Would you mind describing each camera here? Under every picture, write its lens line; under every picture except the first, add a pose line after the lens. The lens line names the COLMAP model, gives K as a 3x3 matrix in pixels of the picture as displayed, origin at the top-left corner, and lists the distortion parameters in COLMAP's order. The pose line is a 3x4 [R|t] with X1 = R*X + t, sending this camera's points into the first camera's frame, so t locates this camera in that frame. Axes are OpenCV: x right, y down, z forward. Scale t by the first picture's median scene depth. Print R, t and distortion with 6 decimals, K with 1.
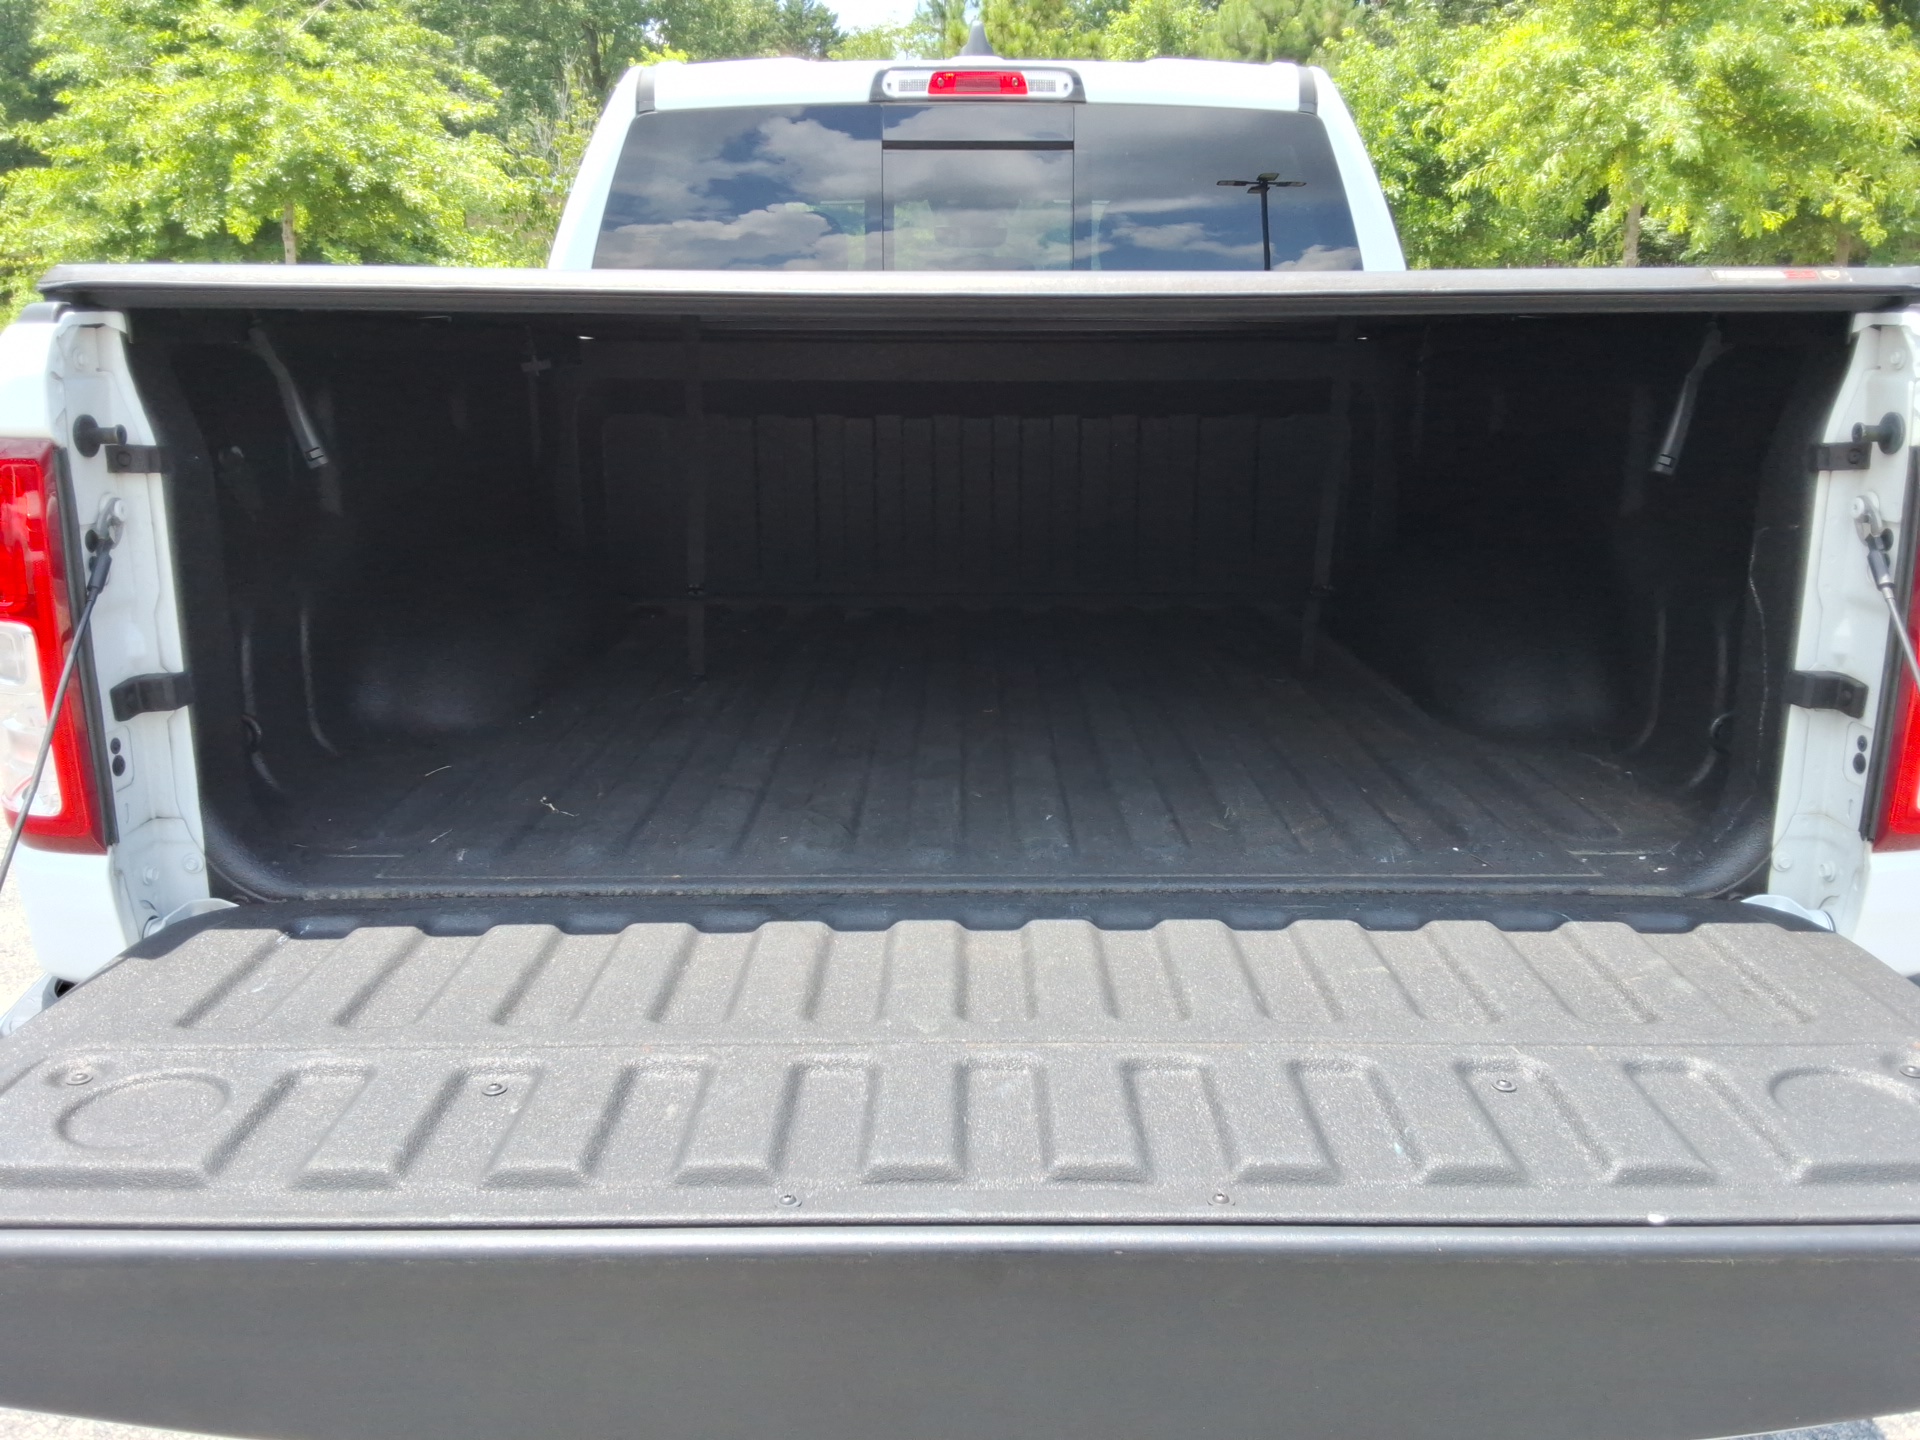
lens RADIAL K [[1557.6, 0, 960.0], [0, 1557.6, 720.0], [0, 0, 1]] dist [0.030266, -0.048676]
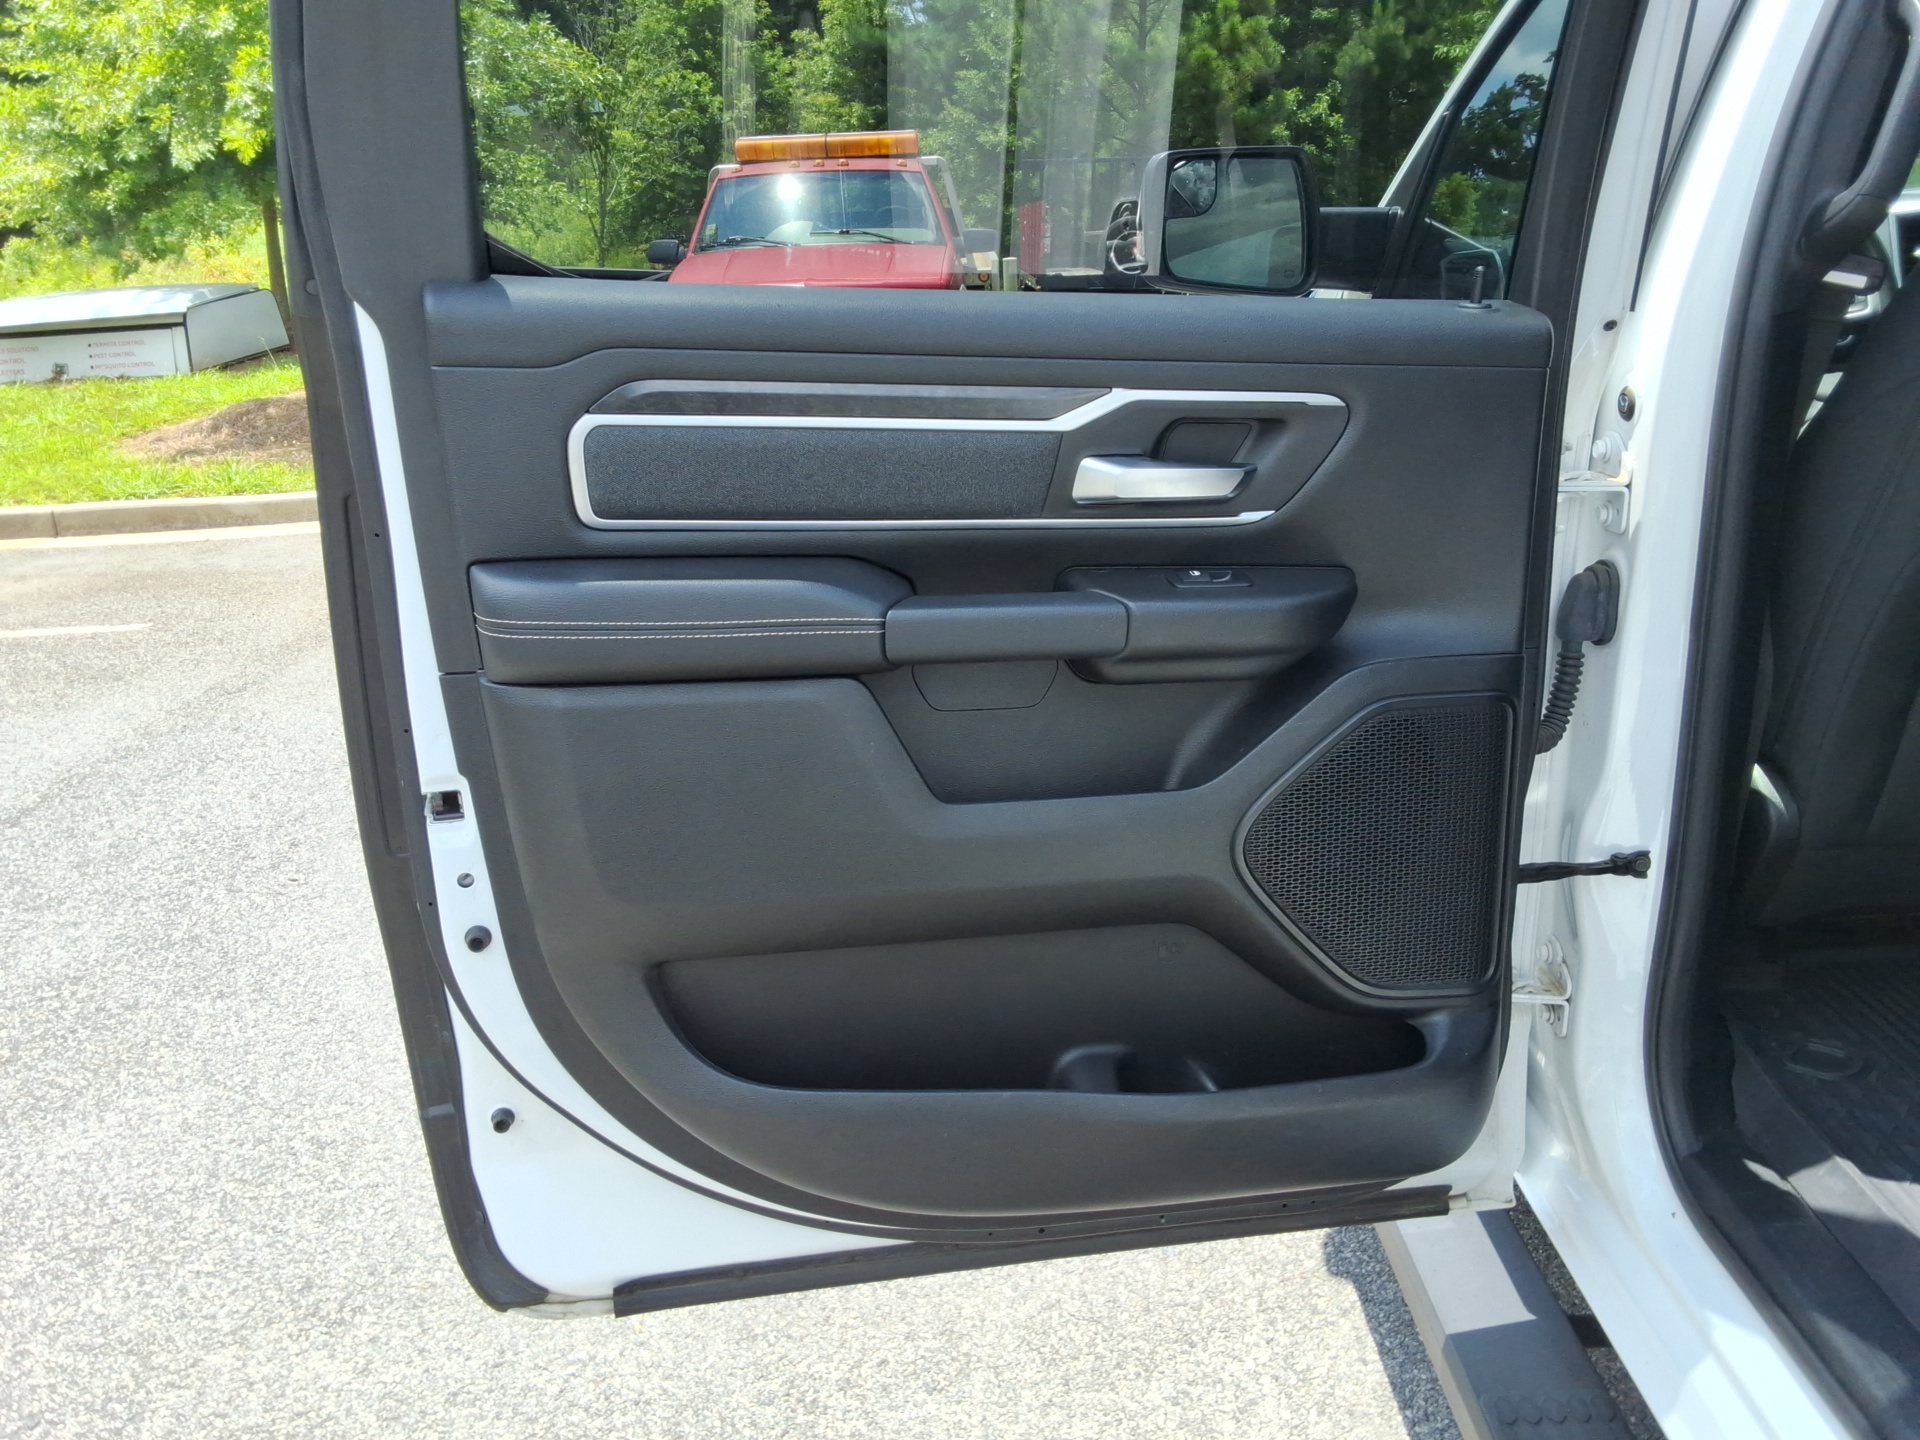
lens RADIAL K [[1530.8, 0, 969.2], [0, 1530.8, 715.8], [0, 0, 1]] dist [0.131357, -0.216576]
pose [[0.999362, -0.034343, -0.009816, -0.107760], [0.034782, 0.998206, 0.048732, -0.060183], [0.008125, -0.049042, 0.998764, 0.224767]]
